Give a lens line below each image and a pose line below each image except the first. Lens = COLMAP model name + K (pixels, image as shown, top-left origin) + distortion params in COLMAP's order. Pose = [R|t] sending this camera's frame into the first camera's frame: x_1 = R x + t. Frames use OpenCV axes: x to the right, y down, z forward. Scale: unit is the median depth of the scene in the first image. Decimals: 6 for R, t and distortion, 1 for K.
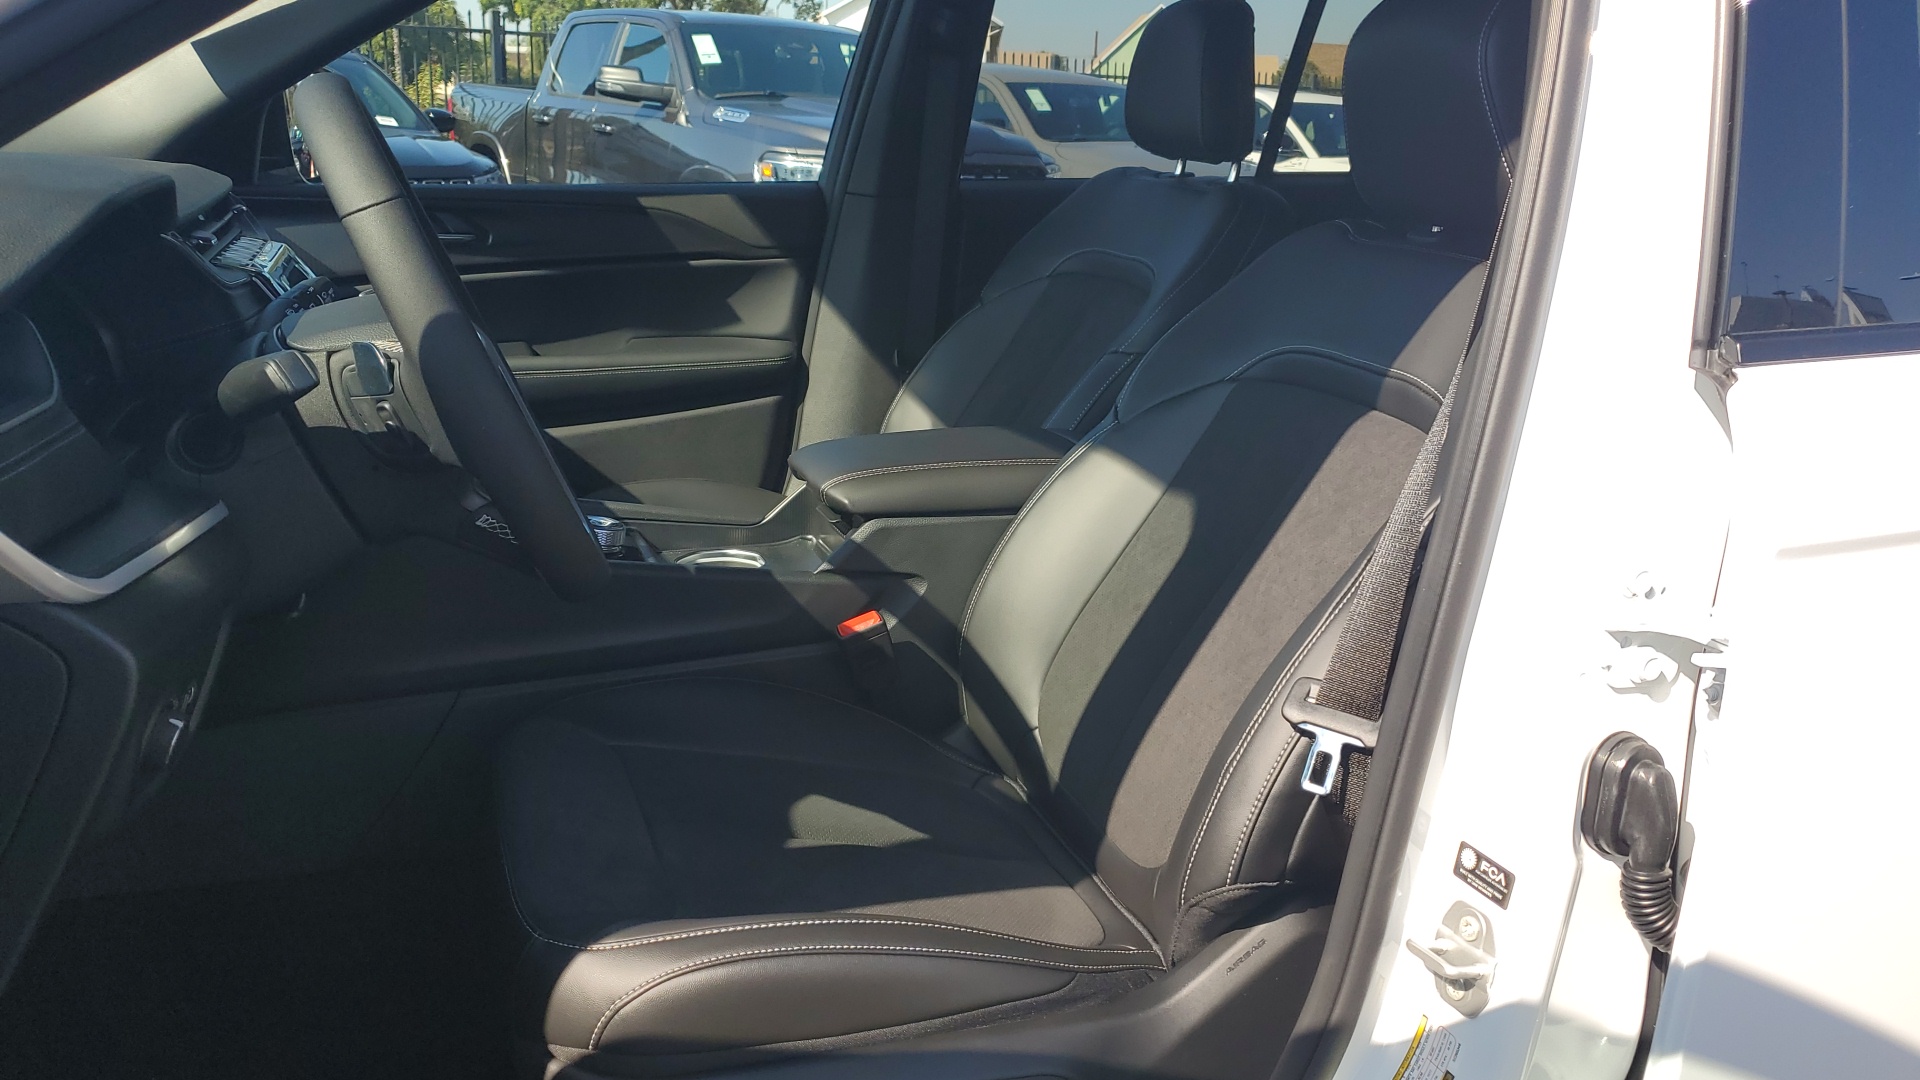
lens RADIAL K [[1475.2, 0, 974.2], [0, 1475.2, 533.5], [0, 0, 1]] dist [0.042914, -0.100320]
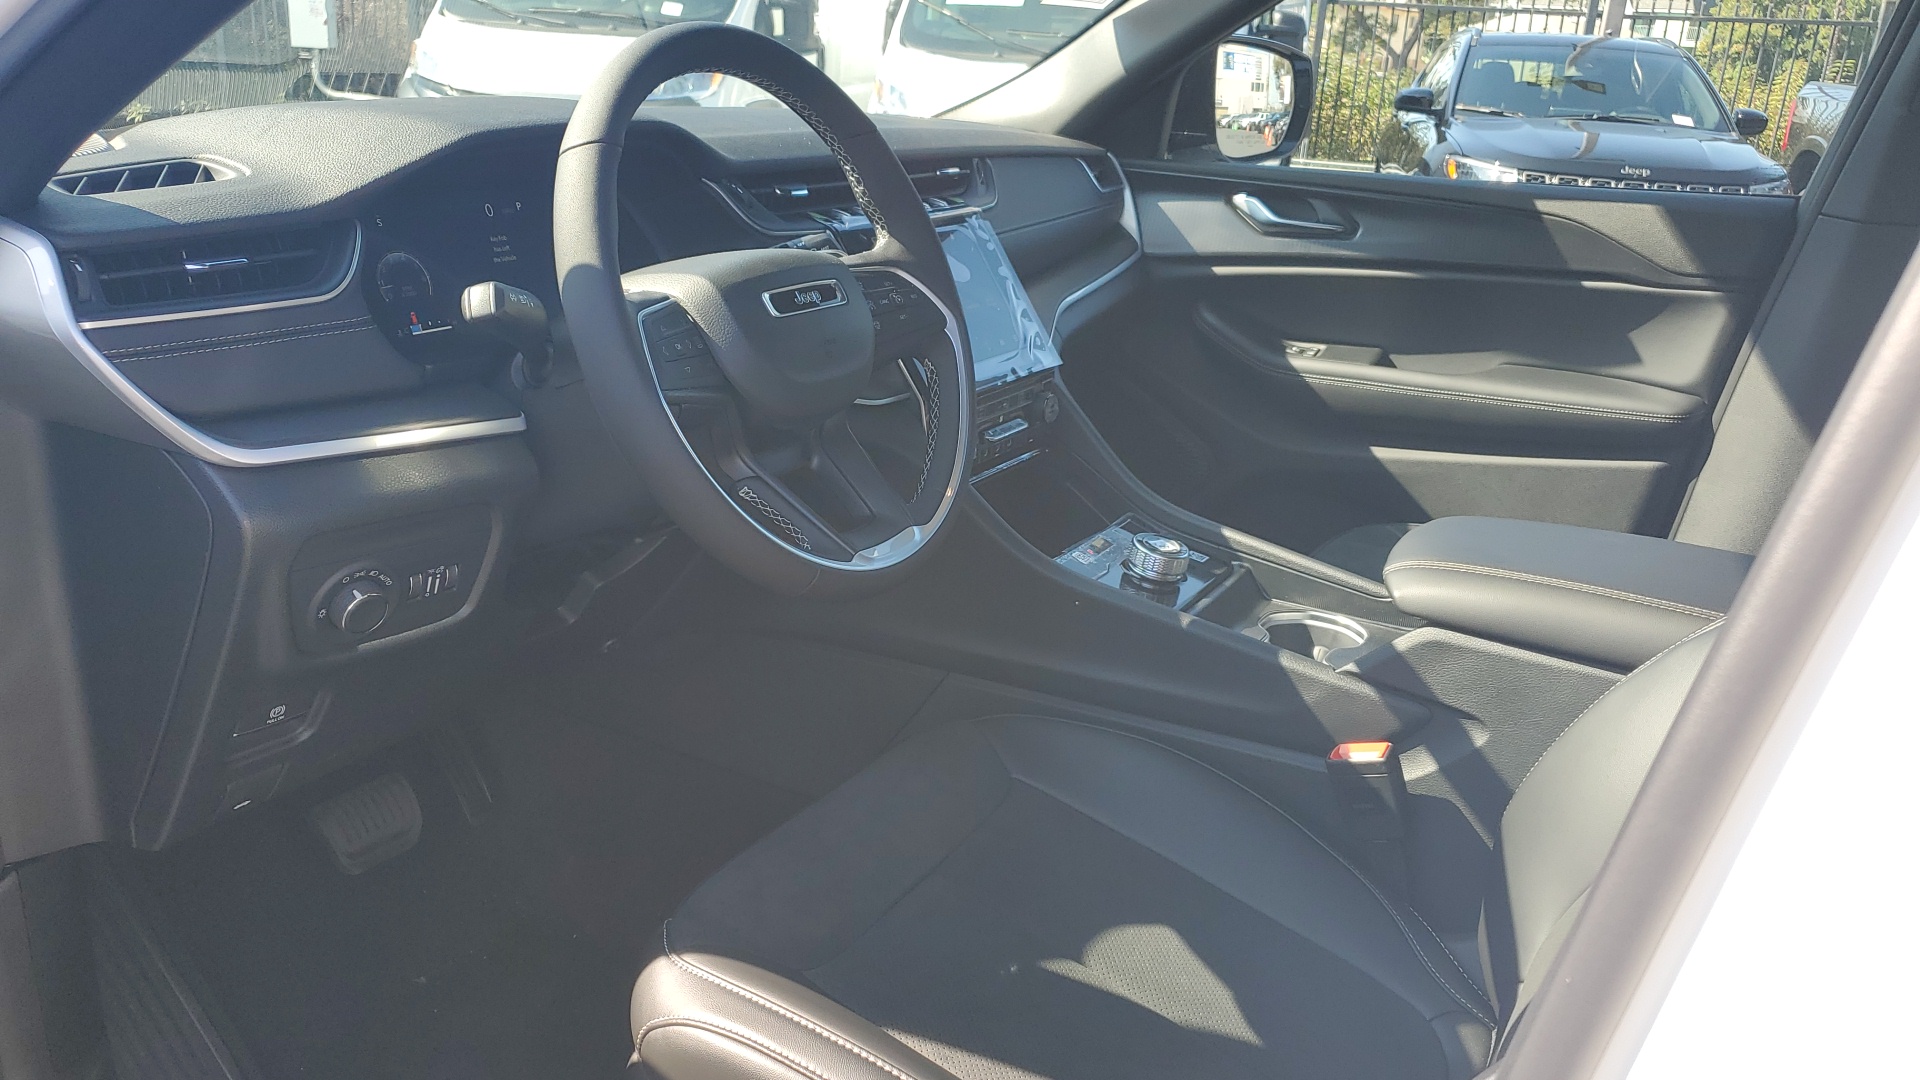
lens RADIAL K [[1475.2, 0, 974.2], [0, 1475.2, 533.5], [0, 0, 1]] dist [0.042914, -0.100320]
pose [[0.649201, 0.232199, -0.724308, 0.215453], [-0.232593, 0.967252, 0.101608, -0.053546], [0.724181, 0.102505, 0.681949, 0.209160]]
